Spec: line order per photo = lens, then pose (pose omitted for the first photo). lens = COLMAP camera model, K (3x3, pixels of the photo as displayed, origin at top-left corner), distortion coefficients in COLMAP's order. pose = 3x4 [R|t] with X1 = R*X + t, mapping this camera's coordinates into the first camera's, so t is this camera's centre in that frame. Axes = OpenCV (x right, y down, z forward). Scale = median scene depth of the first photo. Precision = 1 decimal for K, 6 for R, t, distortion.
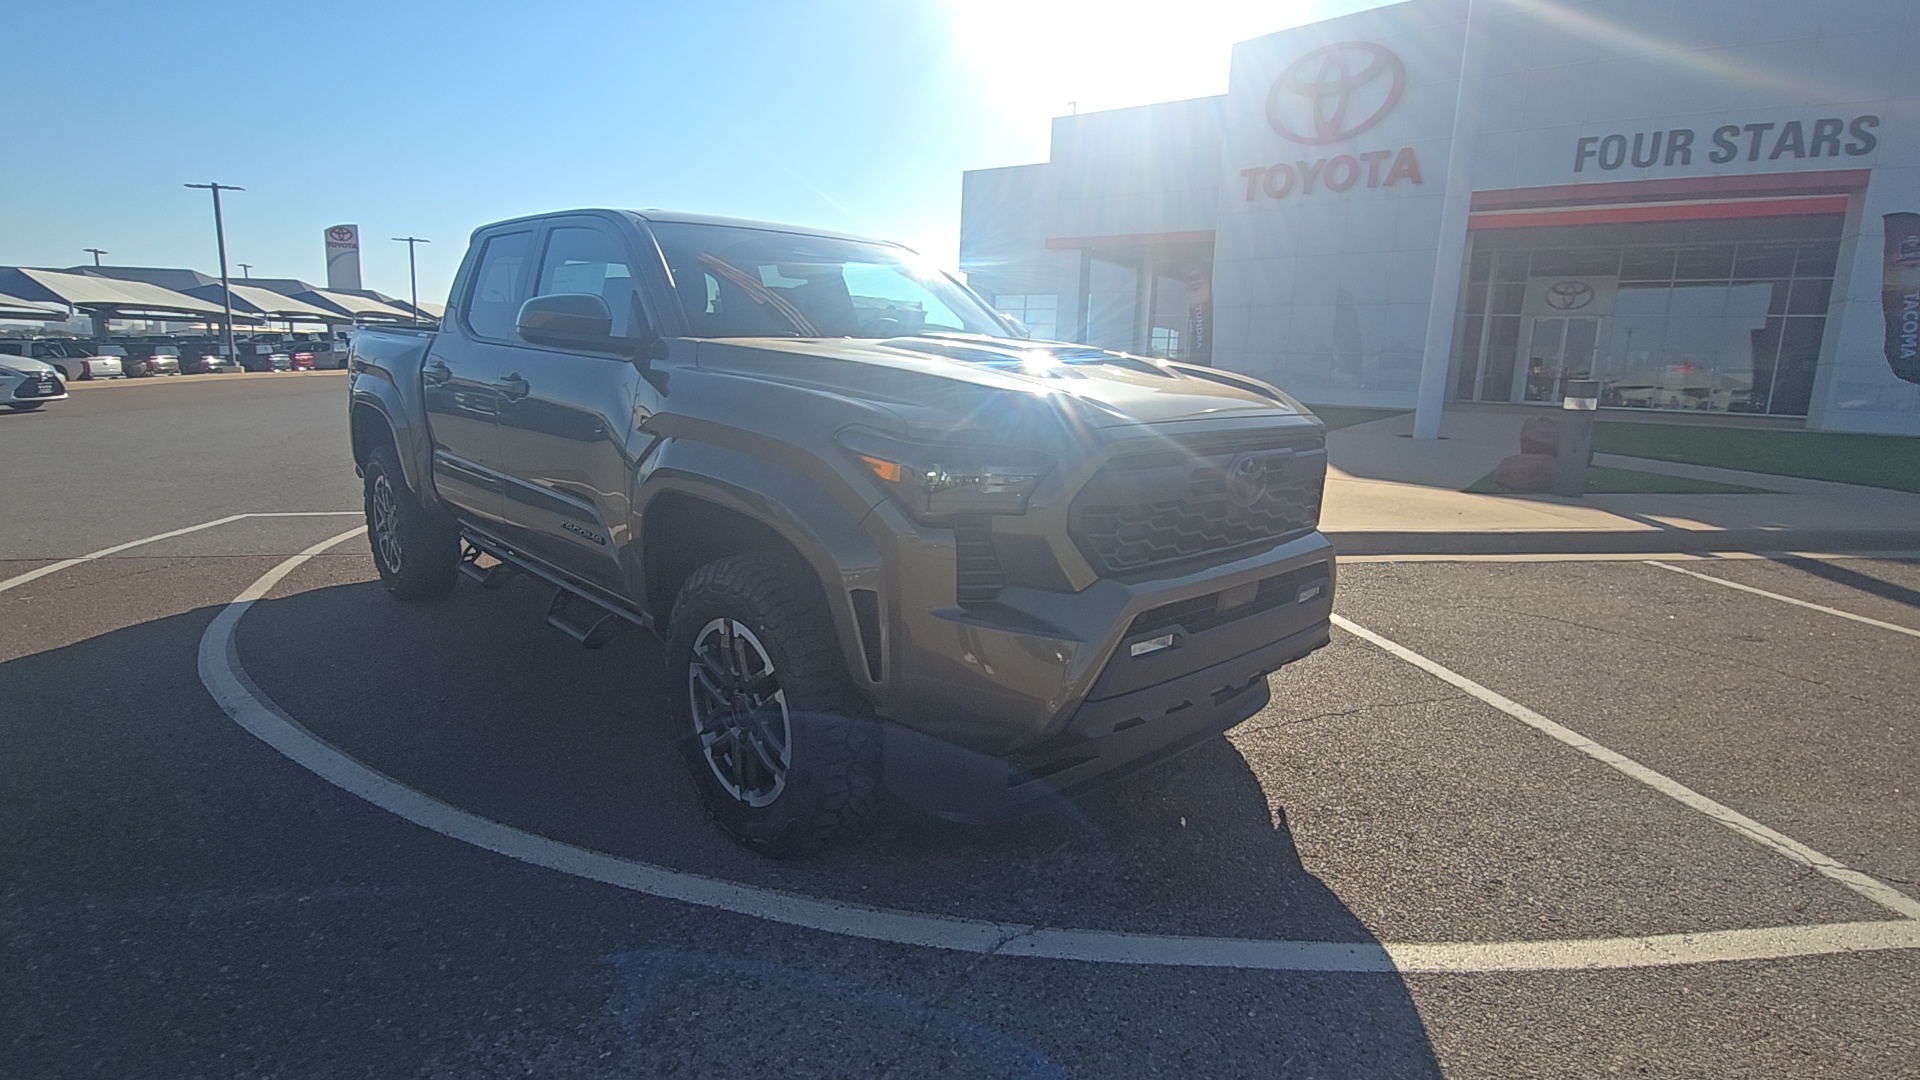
lens RADIAL K [[963.3, 0, 960.0], [0, 963.3, 540.0], [0, 0, 1]] dist [0.007487, -0.000016]
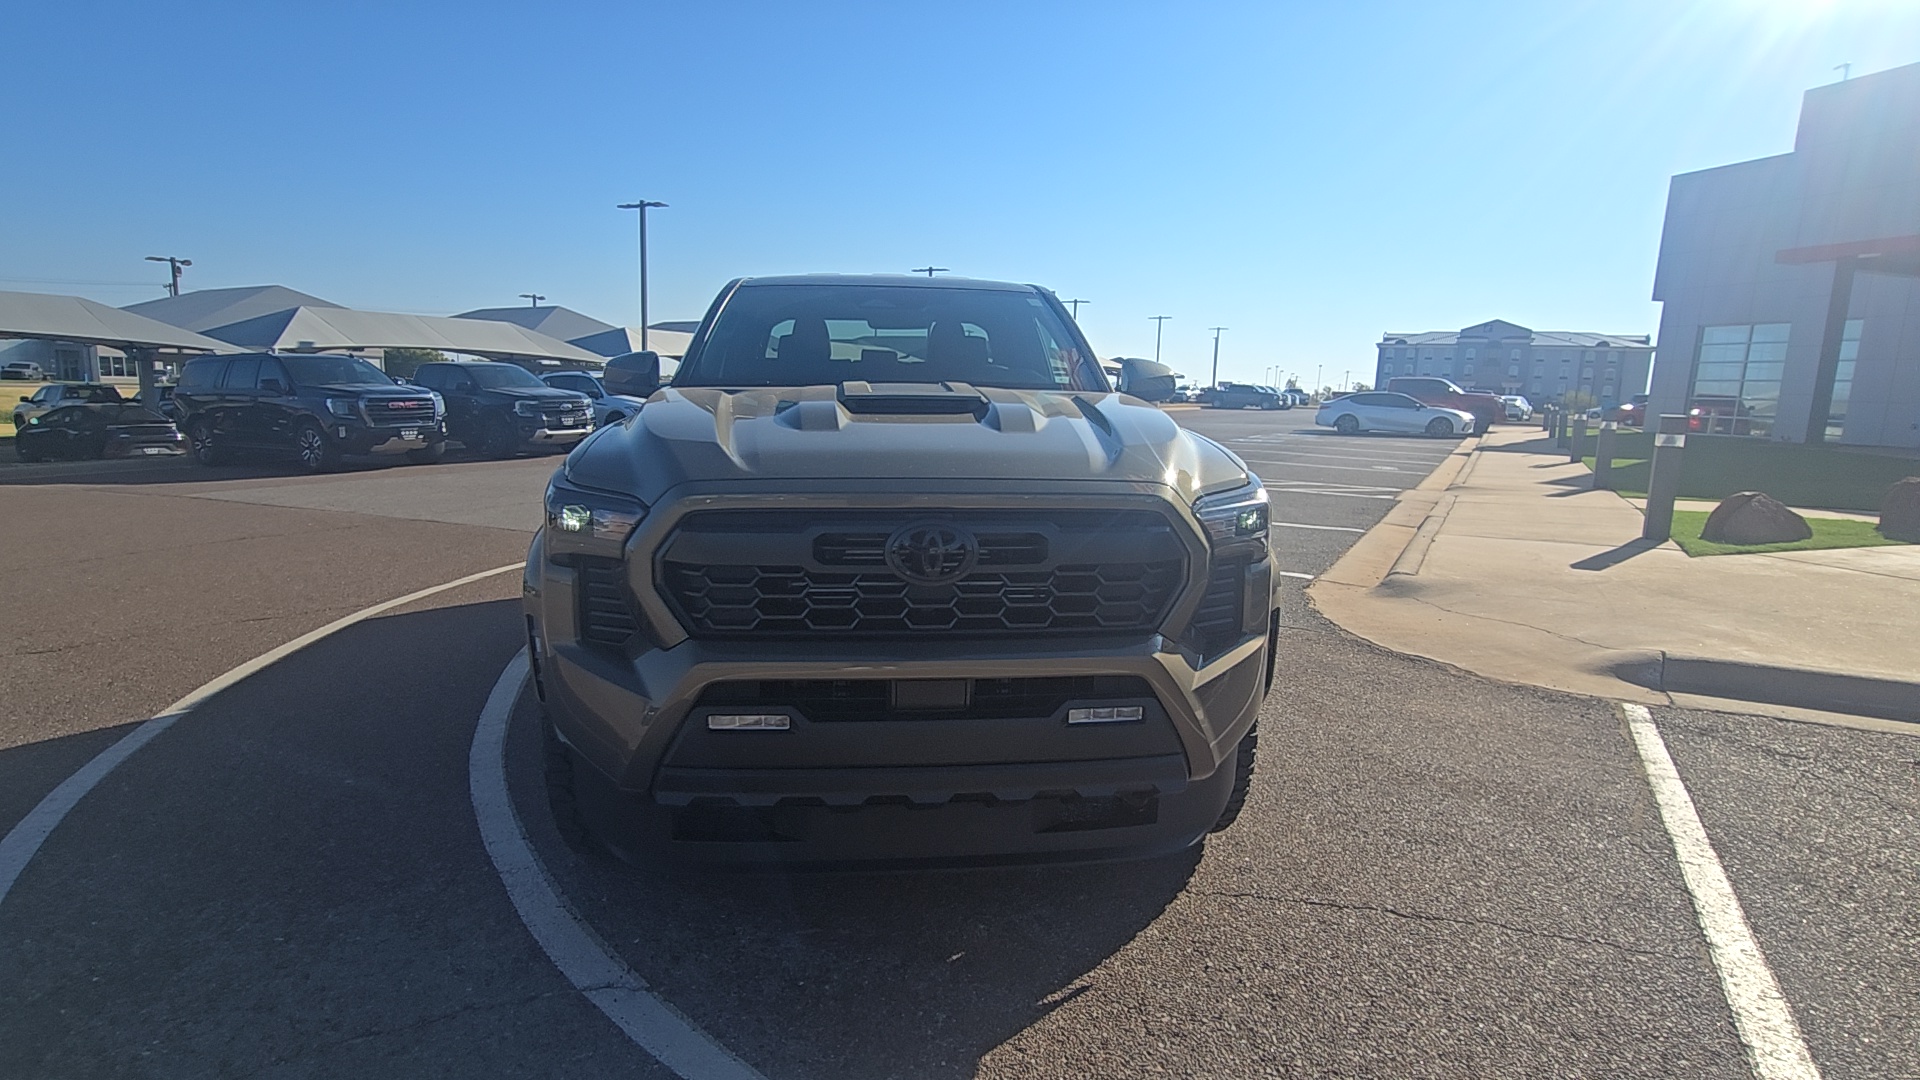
lens RADIAL K [[963.3, 0, 960.0], [0, 963.3, 540.0], [0, 0, 1]] dist [0.007487, -0.000016]
pose [[0.796287, 0.086355, -0.598724, 0.449384], [-0.114576, 0.993373, -0.009108, -0.038928], [0.593969, 0.075852, 0.800904, 0.190190]]
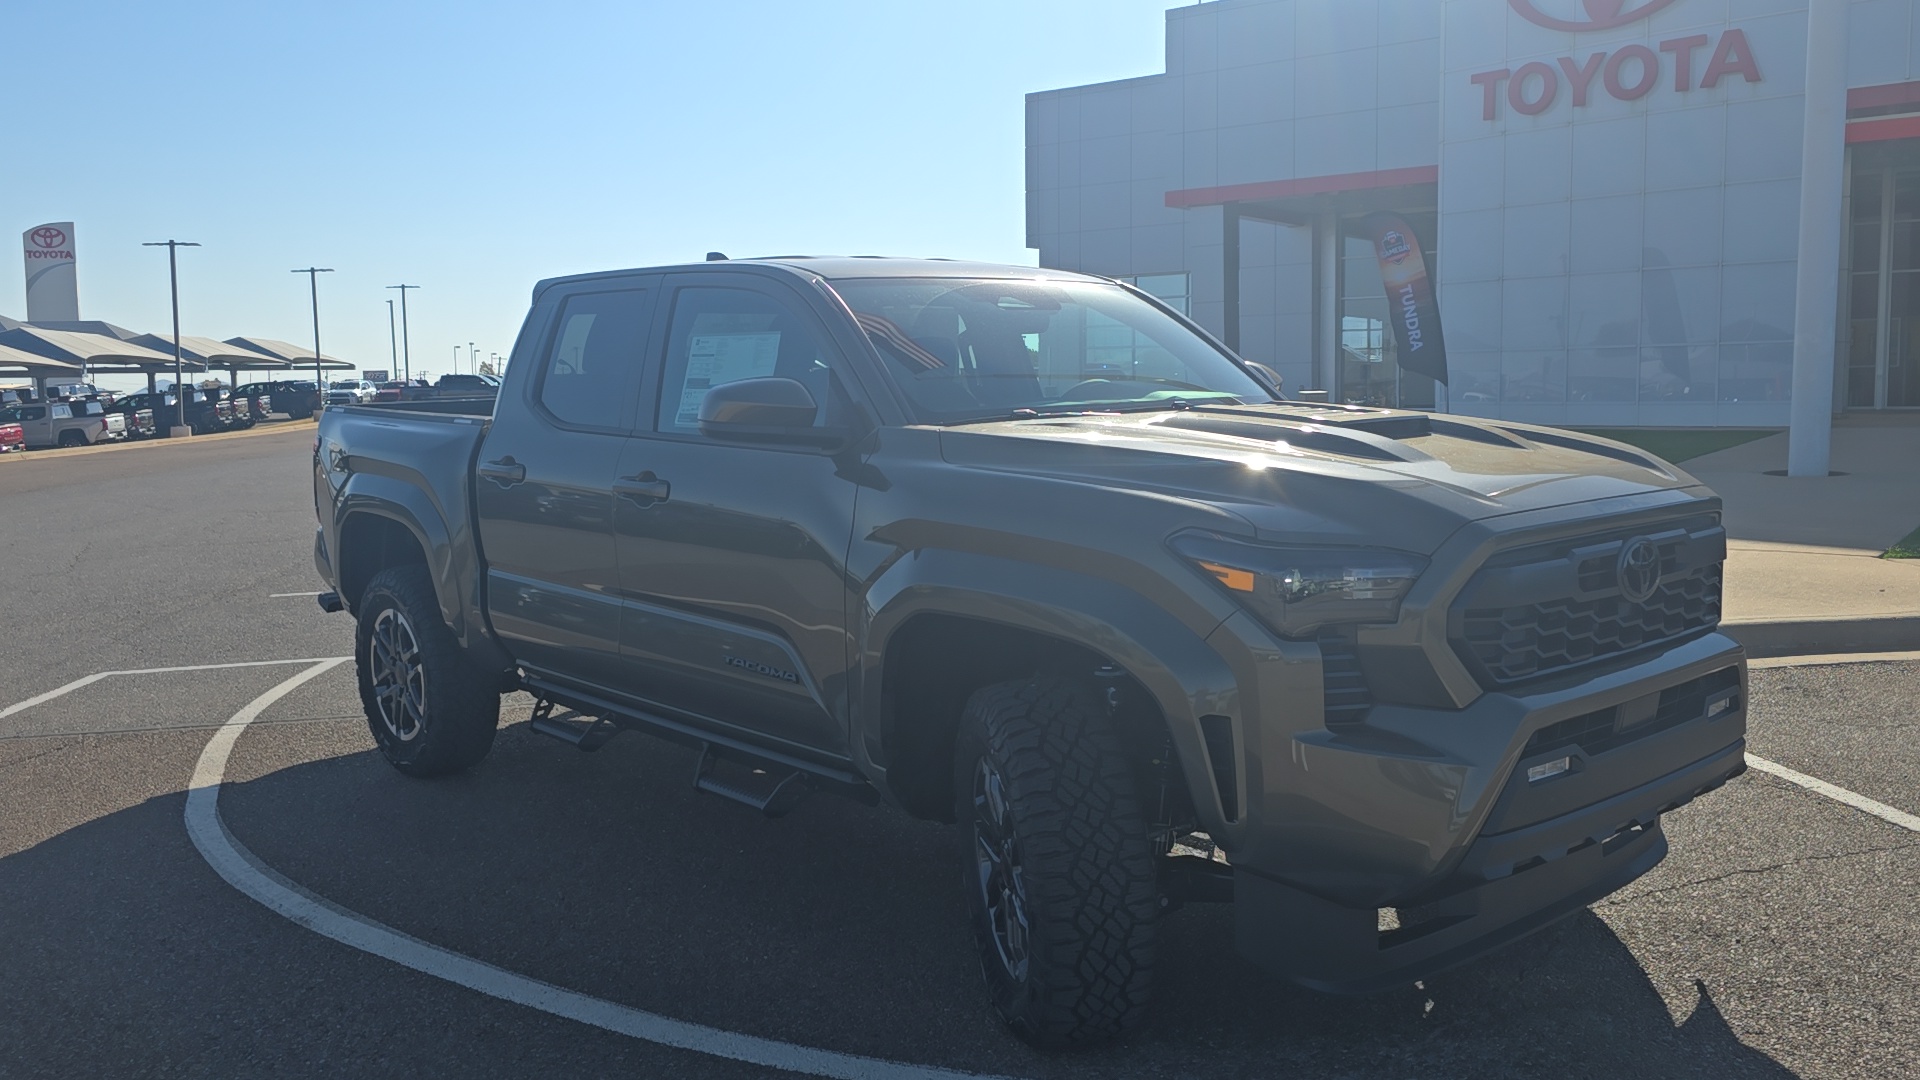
lens RADIAL K [[1572.2, 0, 944.0], [0, 1572.2, 528.3], [0, 0, 1]] dist [0.003639, 0.003271]
pose [[0.997609, -0.048612, -0.049130, -0.167118], [0.043984, 0.994856, -0.091254, 0.000897], [0.053313, 0.088874, 0.994615, -0.278481]]
